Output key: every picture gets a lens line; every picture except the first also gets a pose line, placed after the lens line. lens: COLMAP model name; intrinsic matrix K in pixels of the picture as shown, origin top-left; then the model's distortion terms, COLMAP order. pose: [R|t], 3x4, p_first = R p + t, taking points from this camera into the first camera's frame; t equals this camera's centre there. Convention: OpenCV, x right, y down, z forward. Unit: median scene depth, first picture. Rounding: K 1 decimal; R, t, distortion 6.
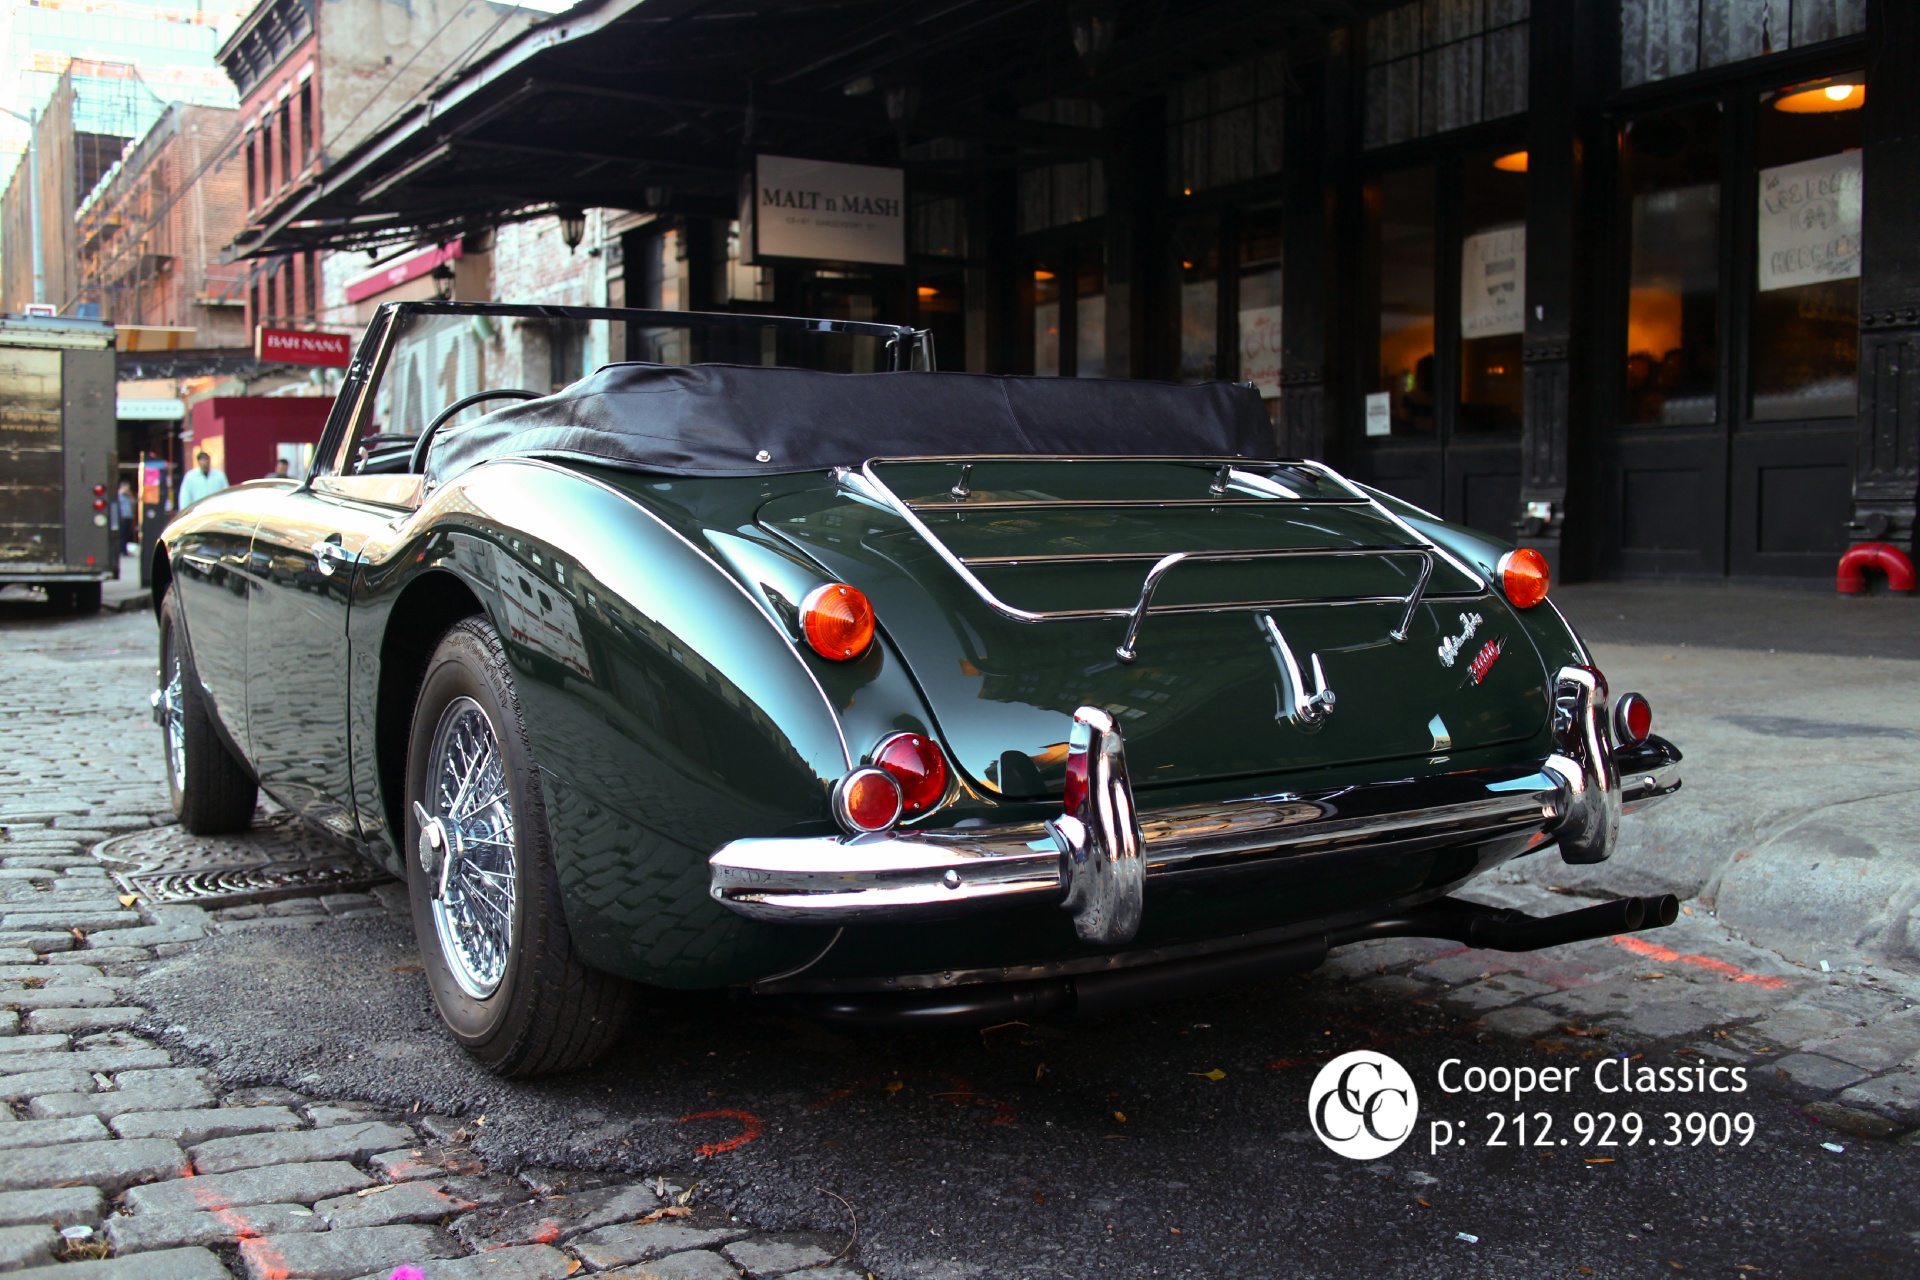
lens RADIAL K [[1898.3, 0, 959.5], [0, 1898.3, 612.3], [0, 0, 1]] dist [-0.003457, 0.012586]
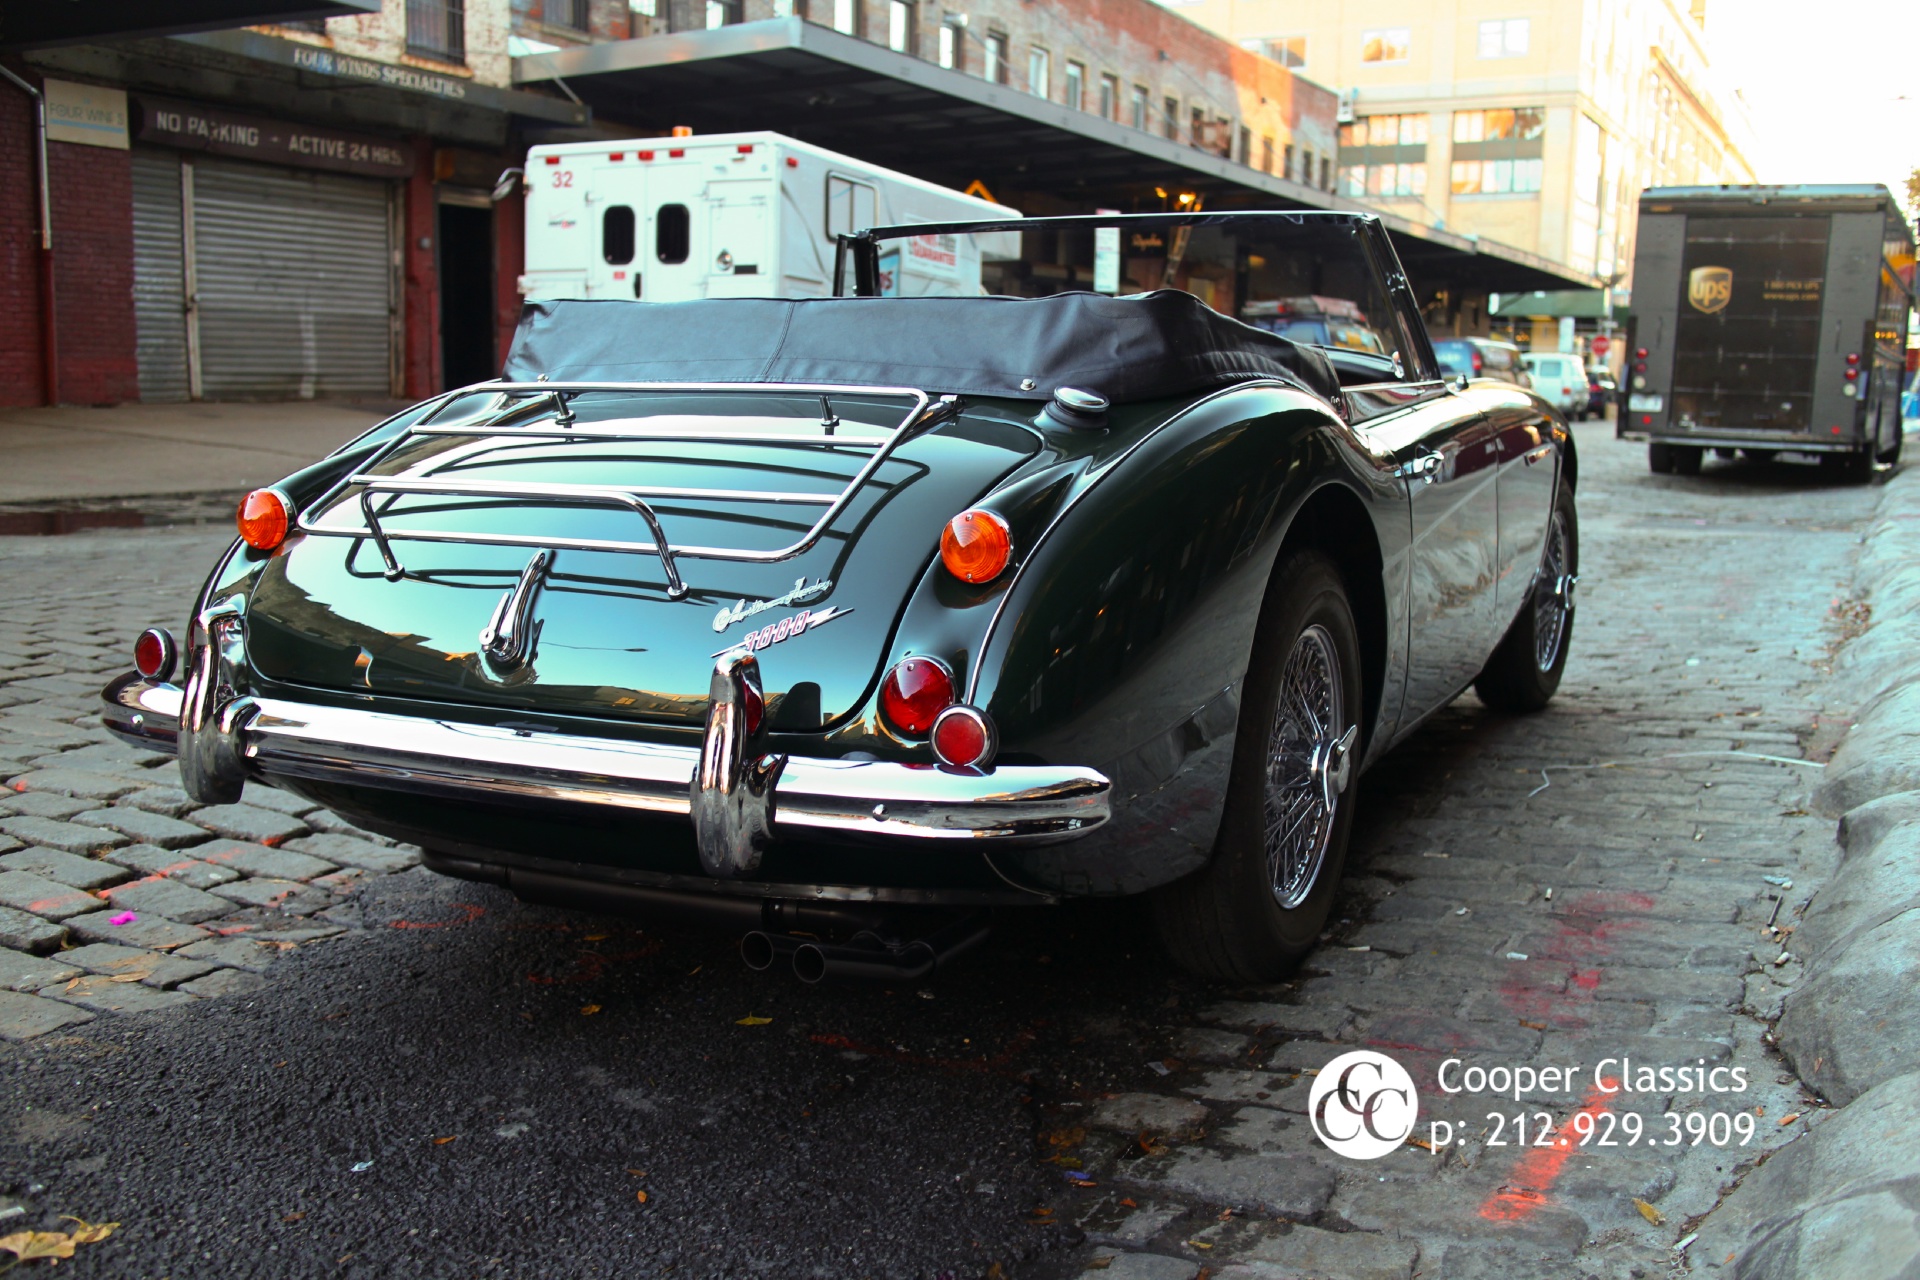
lens RADIAL K [[1898.3, 0, 959.5], [0, 1898.3, 612.3], [0, 0, 1]] dist [-0.003457, 0.012586]
pose [[0.496173, 0.117386, -0.860252, 0.779945], [-0.053946, 0.993072, 0.104395, -0.052202], [0.866546, -0.005391, 0.499068, 0.486603]]
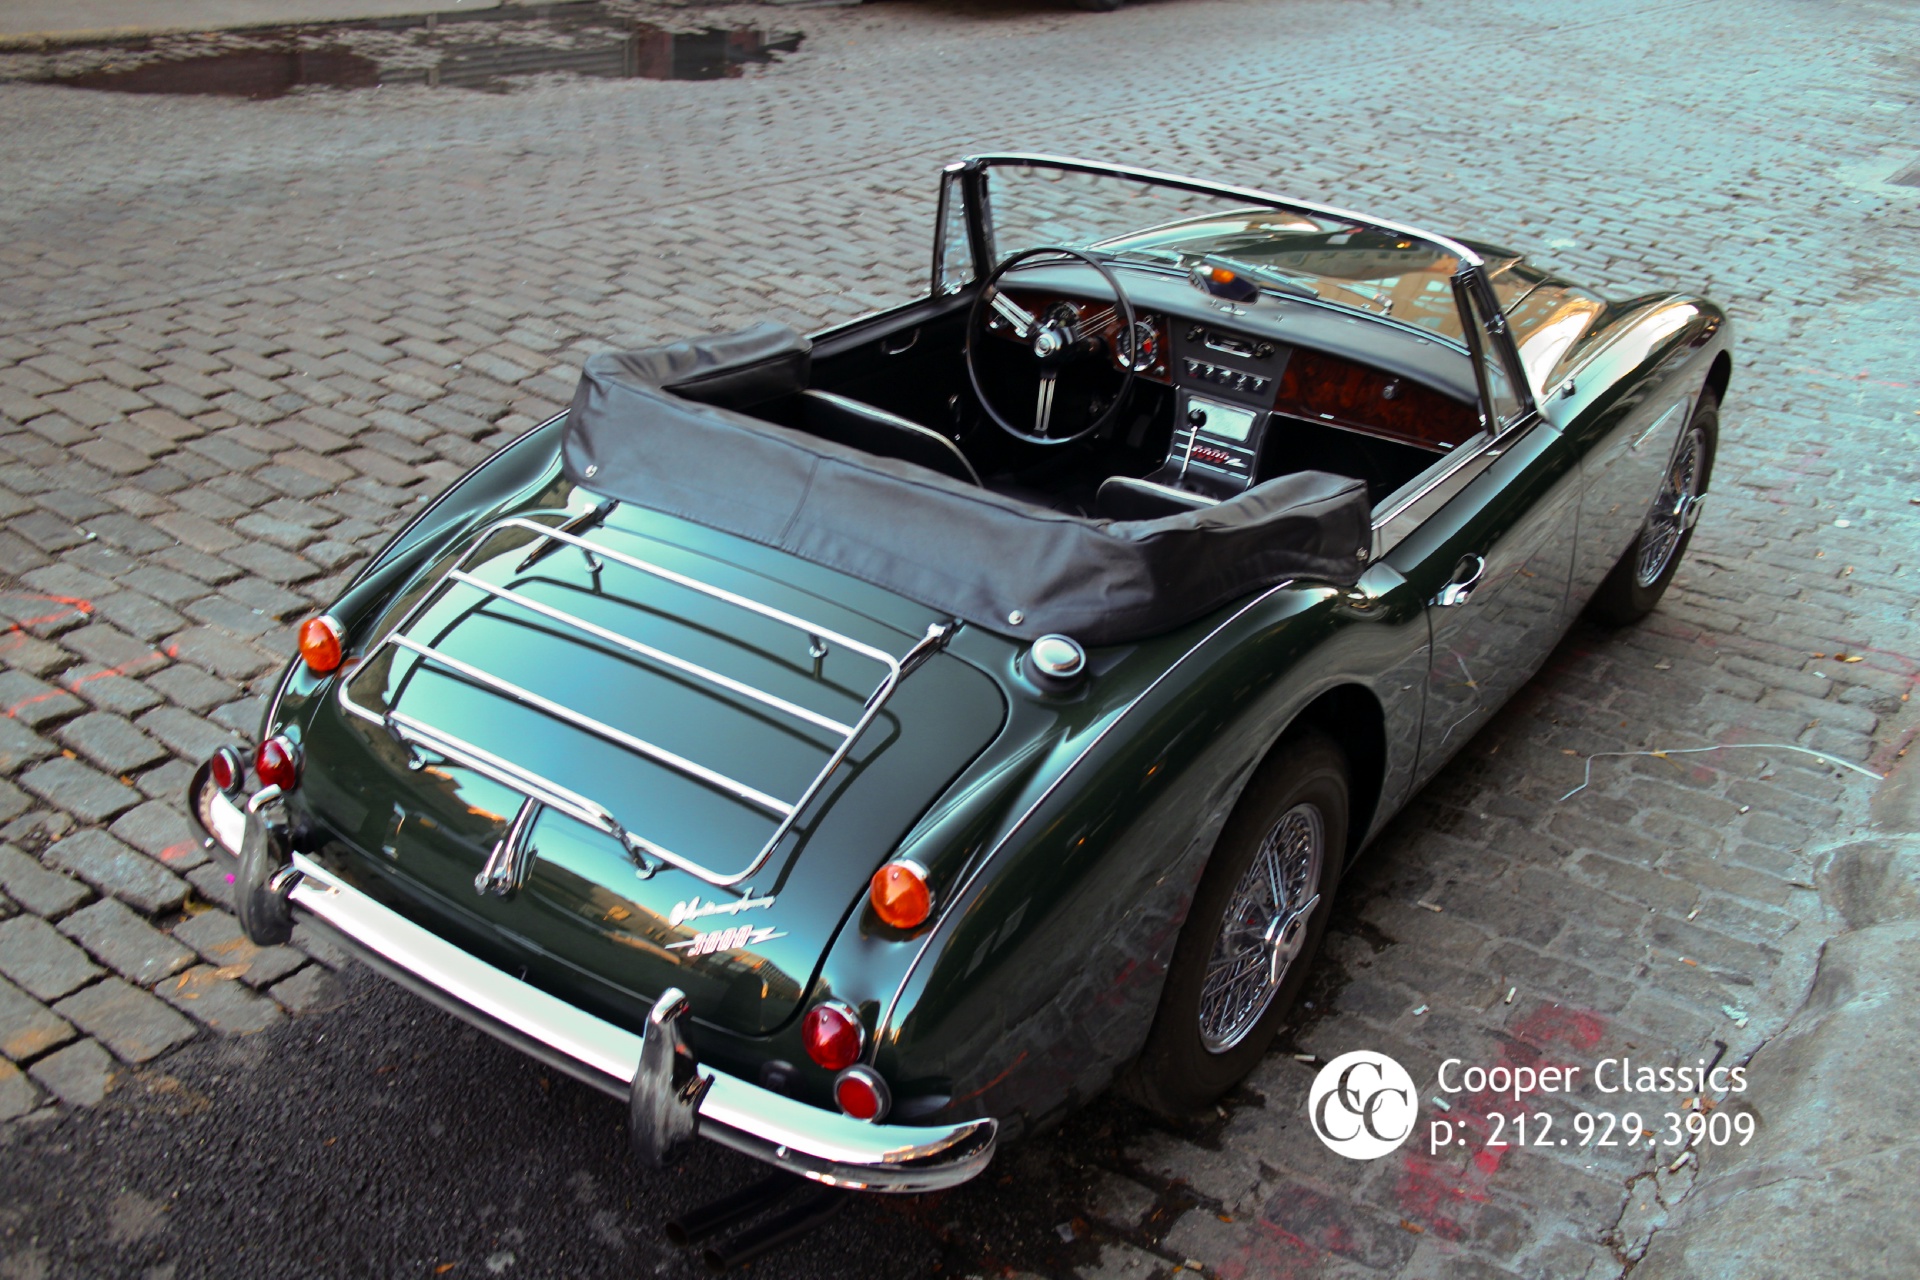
lens RADIAL K [[1898.3, 0, 959.5], [0, 1898.3, 612.3], [0, 0, 1]] dist [-0.003457, 0.012586]
pose [[0.361395, 0.426405, -0.829200, 0.771543], [-0.113011, 0.902781, 0.414989, -0.390811], [0.925539, -0.056266, 0.374449, 0.574013]]
